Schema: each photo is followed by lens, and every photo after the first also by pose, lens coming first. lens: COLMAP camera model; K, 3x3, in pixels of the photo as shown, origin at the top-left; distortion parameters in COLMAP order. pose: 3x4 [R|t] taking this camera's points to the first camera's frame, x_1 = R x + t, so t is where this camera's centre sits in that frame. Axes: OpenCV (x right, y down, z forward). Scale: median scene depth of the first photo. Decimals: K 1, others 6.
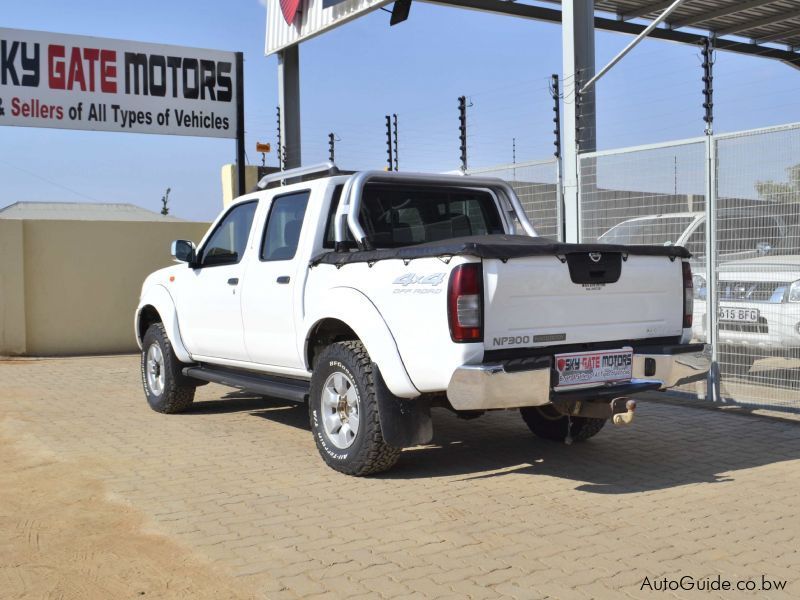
lens RADIAL K [[980.7, 0, 398.2], [0, 980.7, 298.6], [0, 0, 1]] dist [-0.028965, 0.000000]
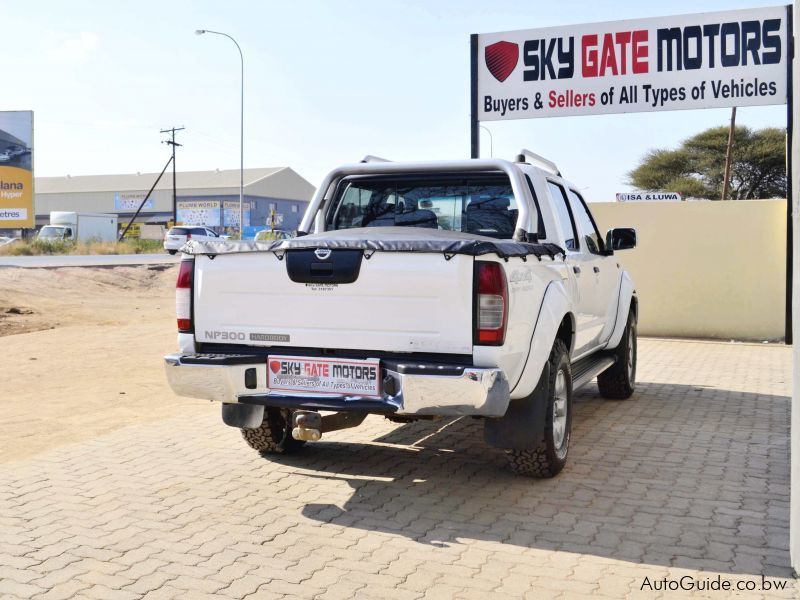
lens RADIAL K [[980.7, 0, 361.7], [0, 980.7, 299.6], [0, 0, 1]] dist [-0.028965, 0.000000]
pose [[0.546104, 0.059251, -0.835620, 0.400889], [-0.034752, 0.998239, 0.048070, -0.018458], [0.836996, 0.002788, 0.547201, 0.219911]]
